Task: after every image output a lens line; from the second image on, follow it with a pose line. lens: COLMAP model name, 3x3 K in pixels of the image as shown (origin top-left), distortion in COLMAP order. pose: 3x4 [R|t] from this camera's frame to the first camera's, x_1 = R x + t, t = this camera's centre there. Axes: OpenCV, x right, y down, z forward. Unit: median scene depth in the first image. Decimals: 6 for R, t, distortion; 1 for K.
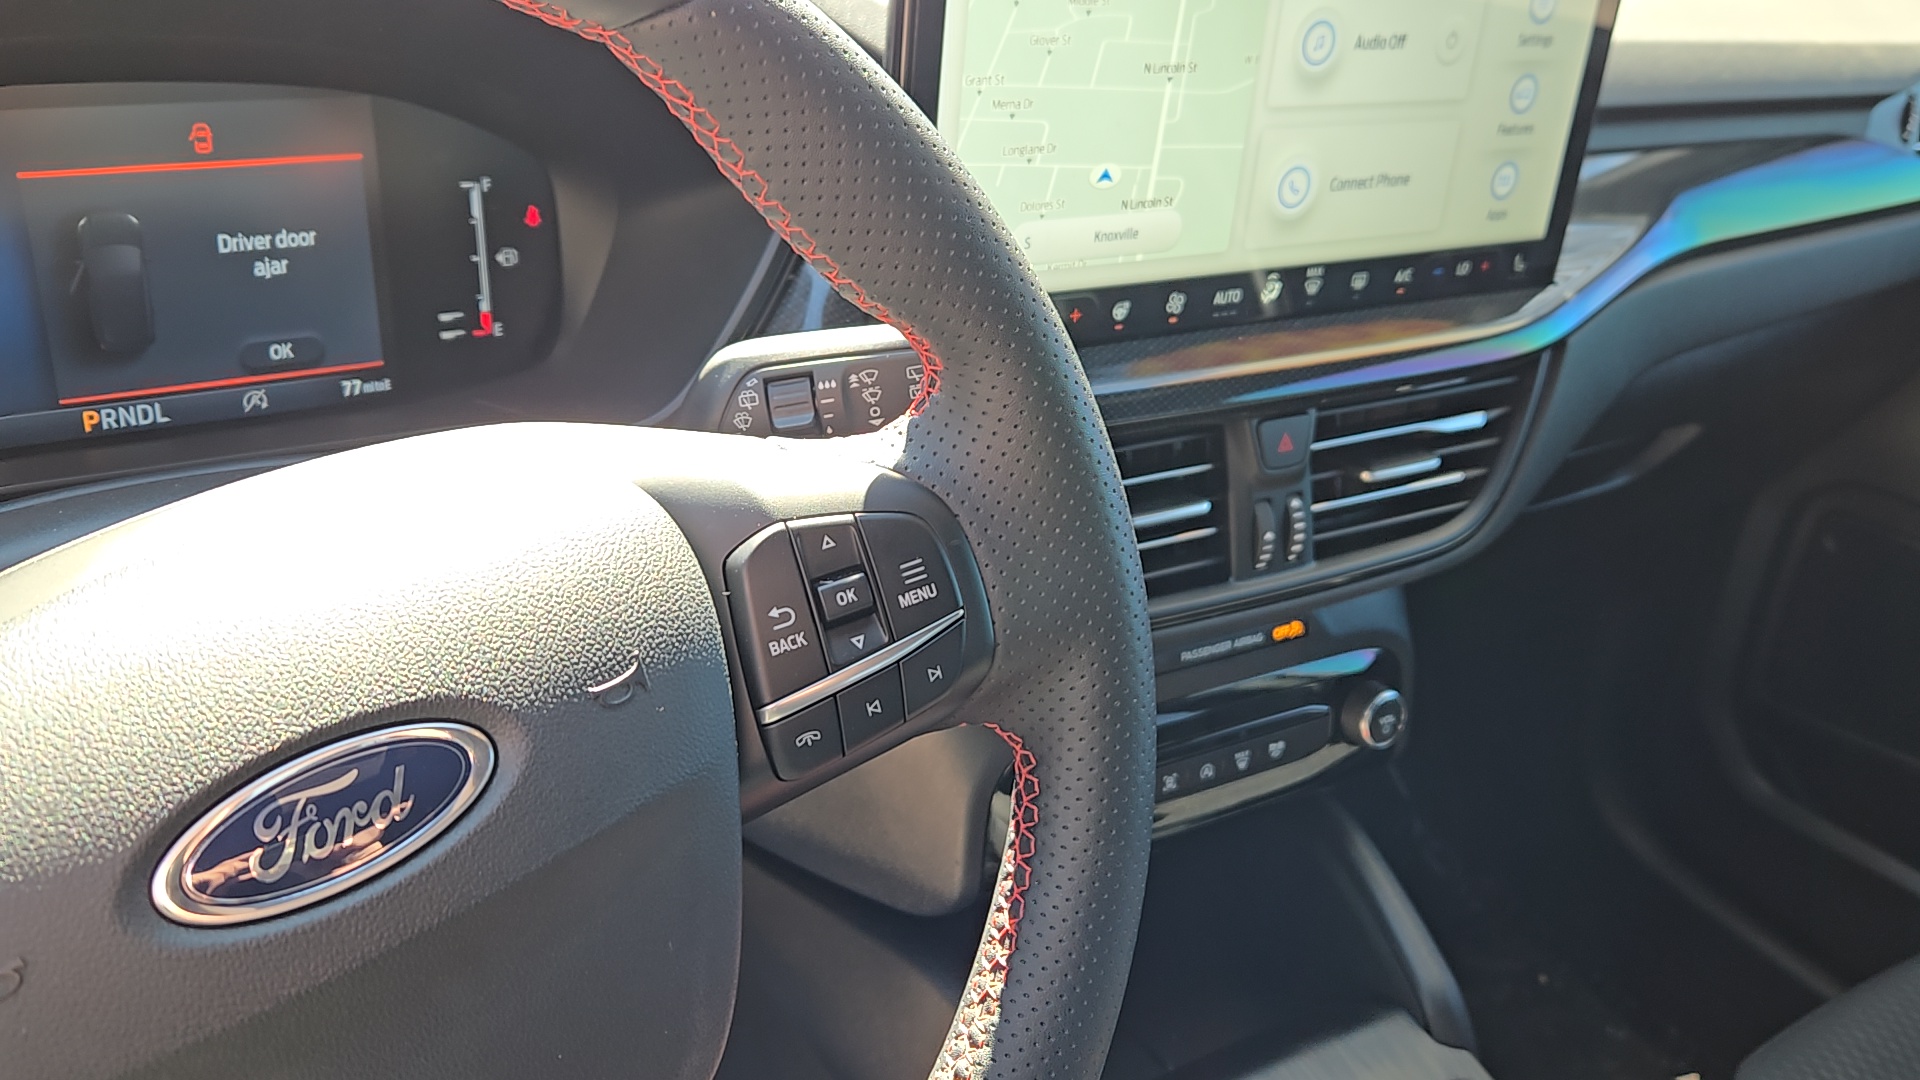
lens RADIAL K [[1601.0, 0, 943.5], [0, 1601.0, 542.8], [0, 0, 1]] dist [0.005956, 0.005018]
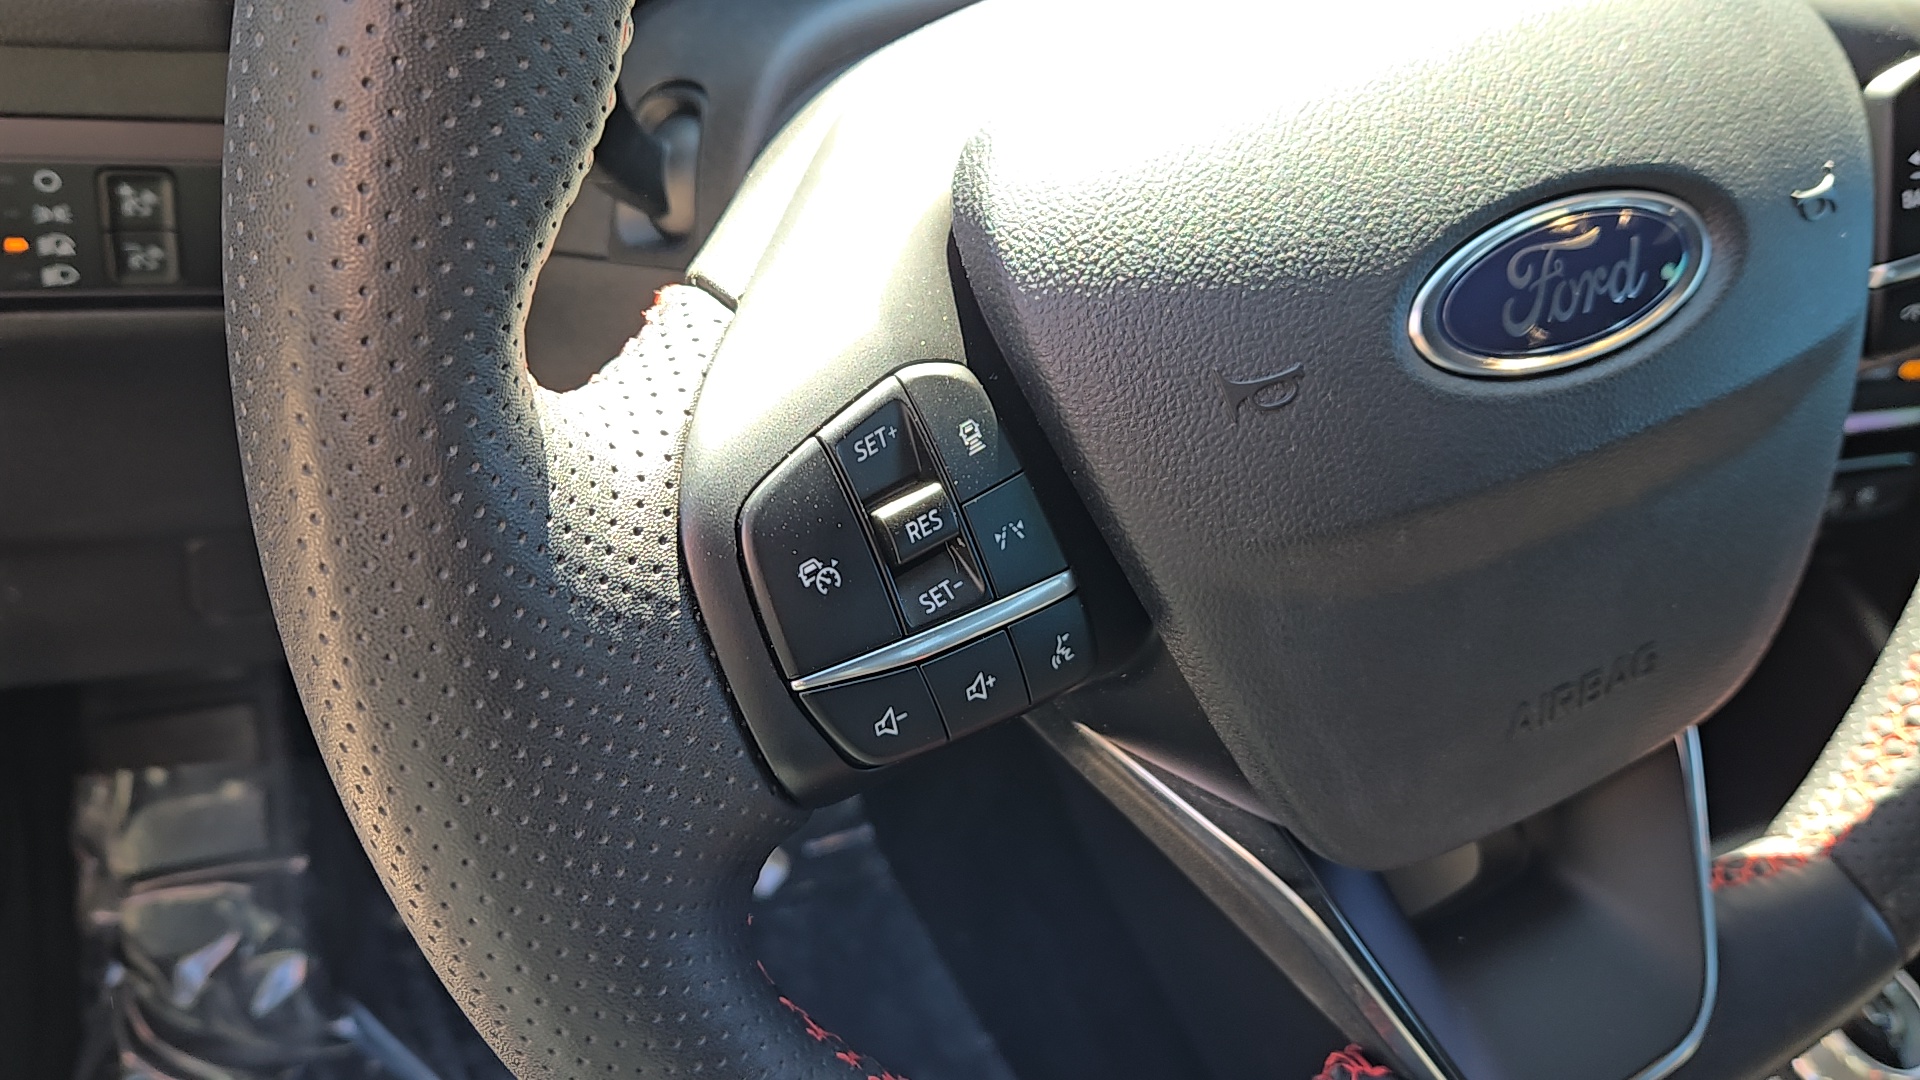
lens RADIAL K [[1601.0, 0, 962.9], [0, 1601.0, 515.5], [0, 0, 1]] dist [0.005956, 0.005018]
pose [[0.987883, 0.151900, -0.031844, -0.351309], [-0.146784, 0.981078, 0.126256, 0.125797], [0.050420, -0.120051, 0.991487, 0.062816]]
